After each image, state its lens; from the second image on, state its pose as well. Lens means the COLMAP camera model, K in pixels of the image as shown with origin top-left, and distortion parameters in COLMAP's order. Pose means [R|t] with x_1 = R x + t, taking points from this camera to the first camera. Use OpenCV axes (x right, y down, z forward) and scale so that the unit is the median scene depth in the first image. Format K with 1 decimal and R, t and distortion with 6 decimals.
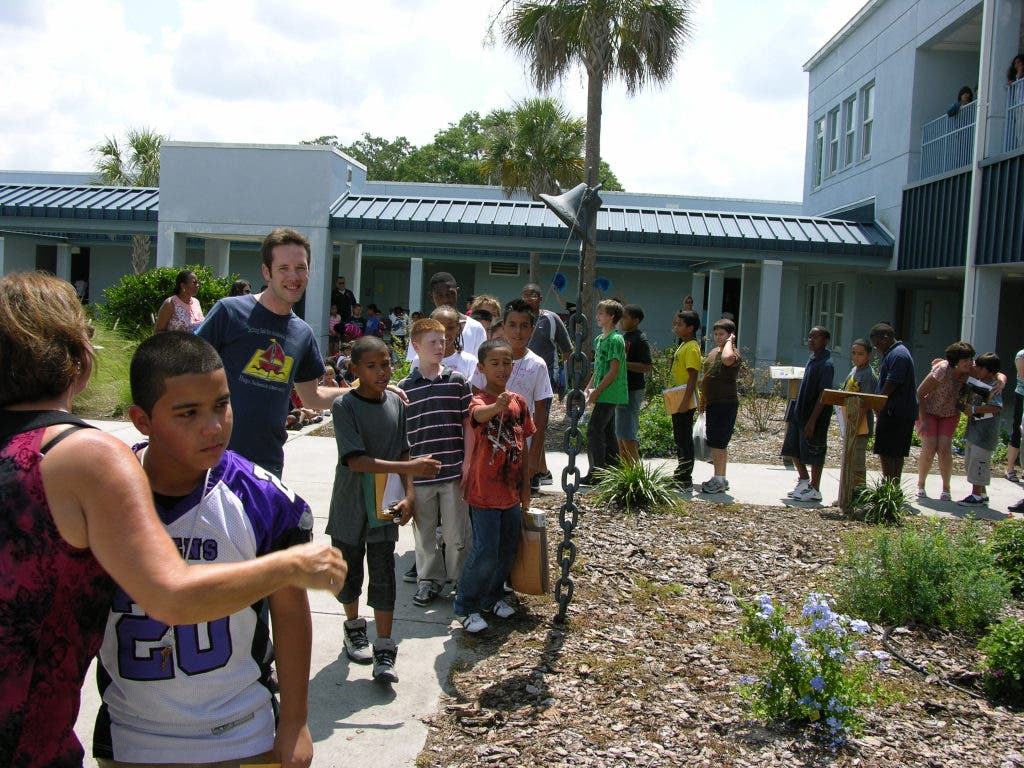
lens RADIAL K [[1049.5, 0, 493.4], [0, 1049.5, 374.5], [0, 0, 1]] dist [-0.207012, 0.217894]
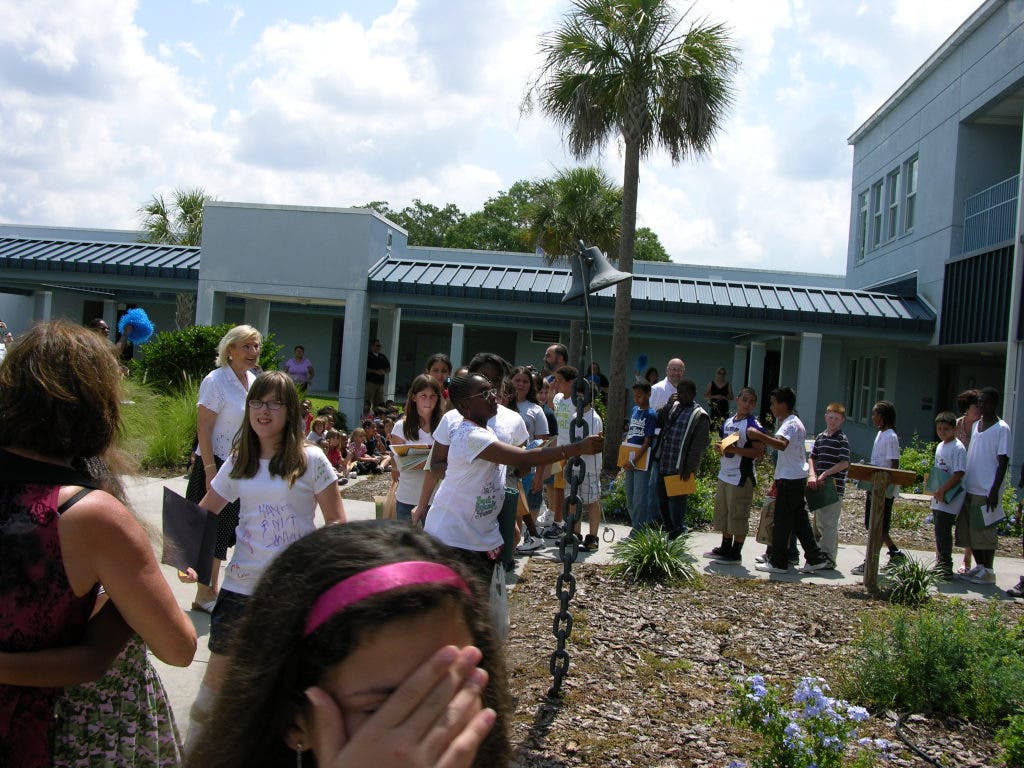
lens RADIAL K [[1049.5, 0, 493.4], [0, 1049.5, 374.5], [0, 0, 1]] dist [-0.207012, 0.217894]
pose [[0.998681, 0.024661, -0.045043, 0.013962], [-0.027529, 0.997557, -0.064202, 0.001062], [0.043349, 0.065357, 0.996920, 0.007250]]
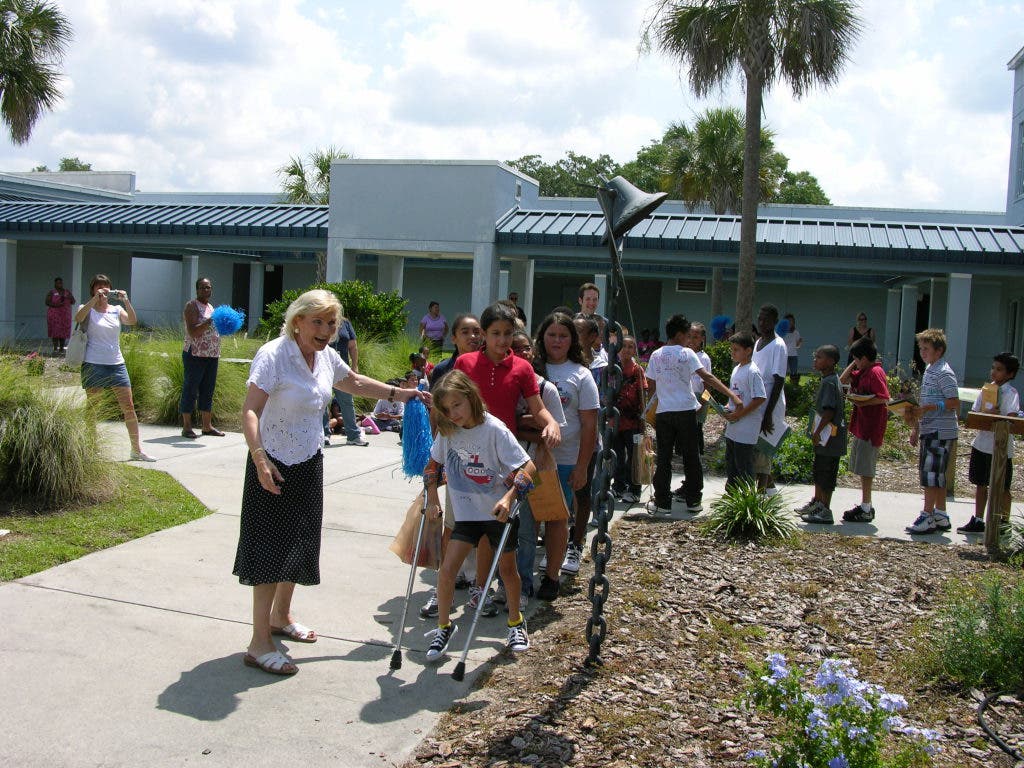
lens RADIAL K [[1049.5, 0, 493.4], [0, 1049.5, 374.5], [0, 0, 1]] dist [-0.207012, 0.217894]
pose [[0.979944, 0.009175, -0.199061, 0.050613], [-0.012720, 0.999782, -0.016537, 0.000853], [0.198866, 0.018738, 0.979848, 0.033069]]
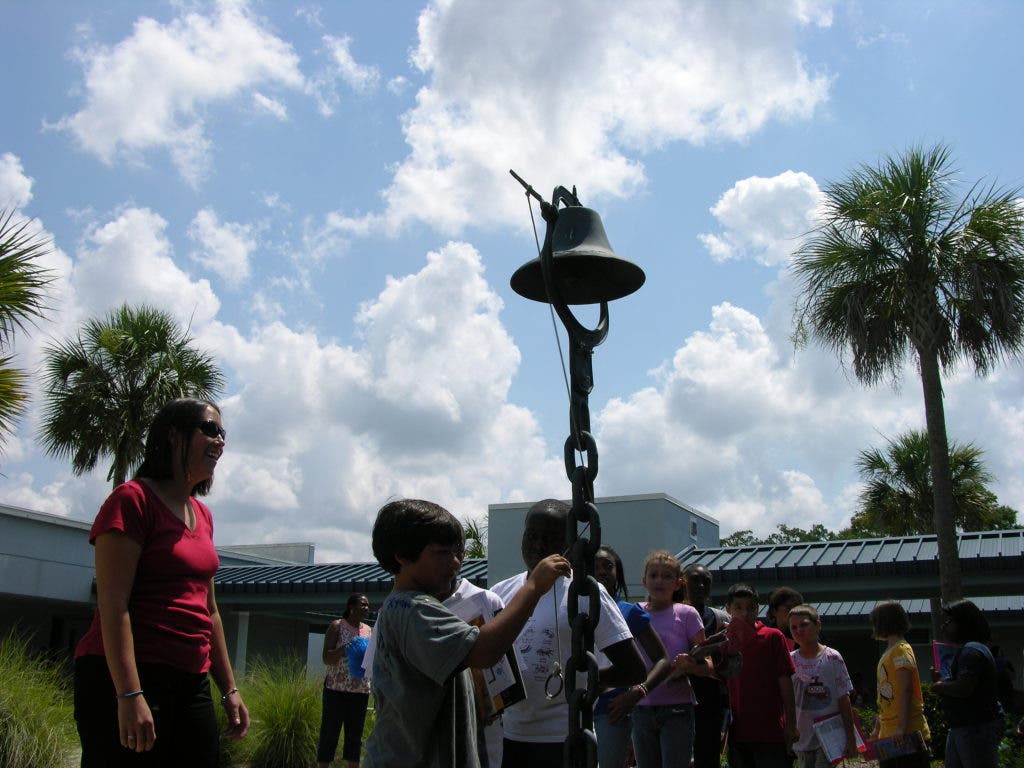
lens RADIAL K [[1049.5, 0, 493.4], [0, 1049.5, 374.5], [0, 0, 1]] dist [-0.207012, 0.217894]
pose [[0.916501, -0.145279, -0.372720, 0.077243], [-0.007437, 0.925375, -0.378979, 0.037030], [0.399964, 0.350106, 0.847027, 0.165035]]
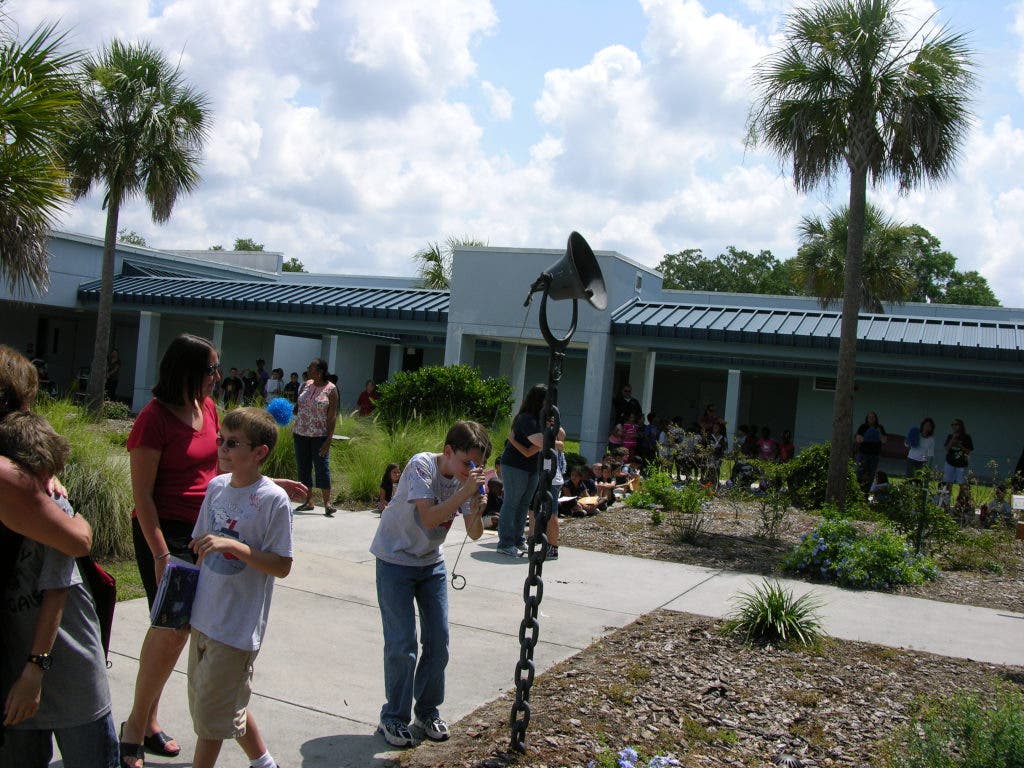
lens RADIAL K [[1049.5, 0, 493.4], [0, 1049.5, 374.5], [0, 0, 1]] dist [-0.207012, 0.217894]
pose [[0.936545, 0.028939, -0.349350, 0.110968], [-0.066569, 0.993134, -0.096191, 0.001441], [0.344167, 0.113343, 0.932042, 0.046184]]
